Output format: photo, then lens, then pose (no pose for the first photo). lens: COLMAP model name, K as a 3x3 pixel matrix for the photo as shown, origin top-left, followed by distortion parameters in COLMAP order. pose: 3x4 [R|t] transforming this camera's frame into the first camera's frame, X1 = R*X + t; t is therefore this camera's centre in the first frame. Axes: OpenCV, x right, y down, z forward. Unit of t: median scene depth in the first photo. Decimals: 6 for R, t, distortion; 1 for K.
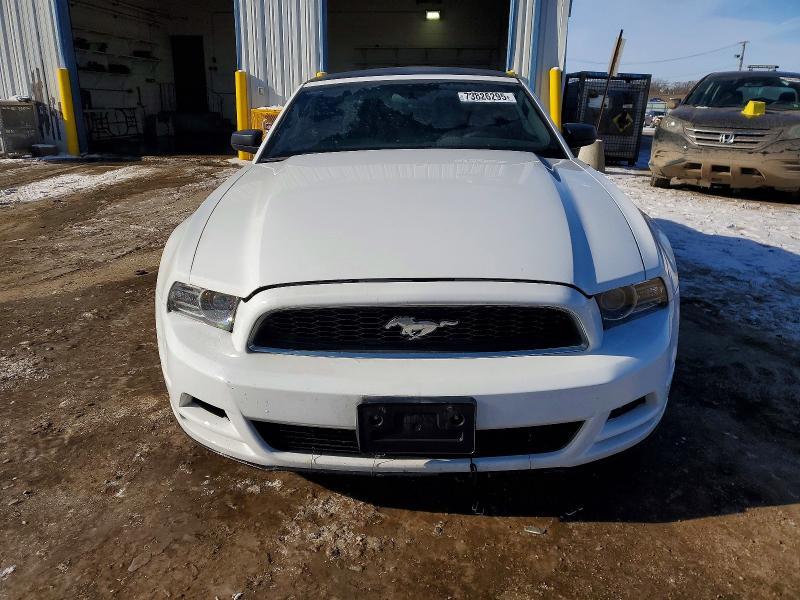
lens RADIAL K [[621.1, 0, 397.3], [0, 621.1, 298.2], [0, 0, 1]] dist [0.084319, -0.095933]
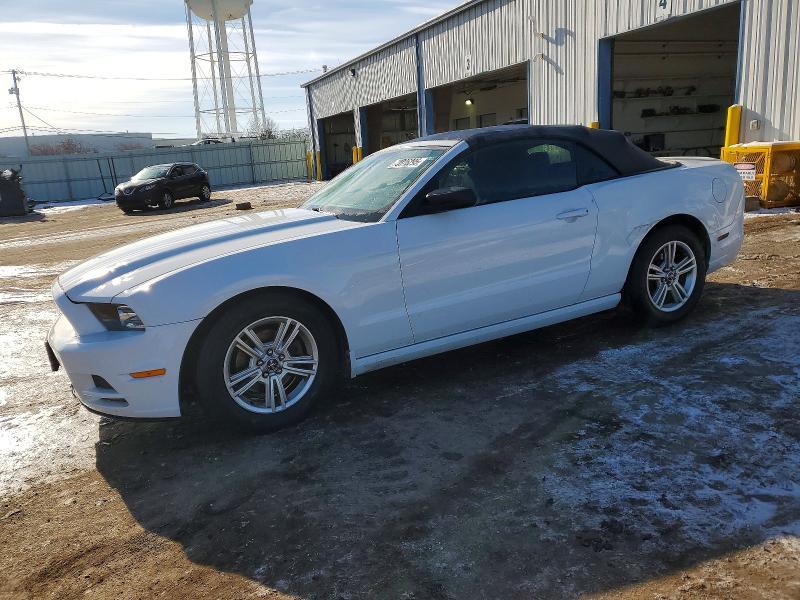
lens RADIAL K [[621.1, 0, 397.3], [0, 621.1, 298.2], [0, 0, 1]] dist [0.084319, -0.095933]
pose [[0.458804, 0.161972, -0.873650, 0.904880], [-0.201110, 0.976658, 0.075455, -0.131427], [0.865479, 0.141080, 0.480669, 0.388301]]
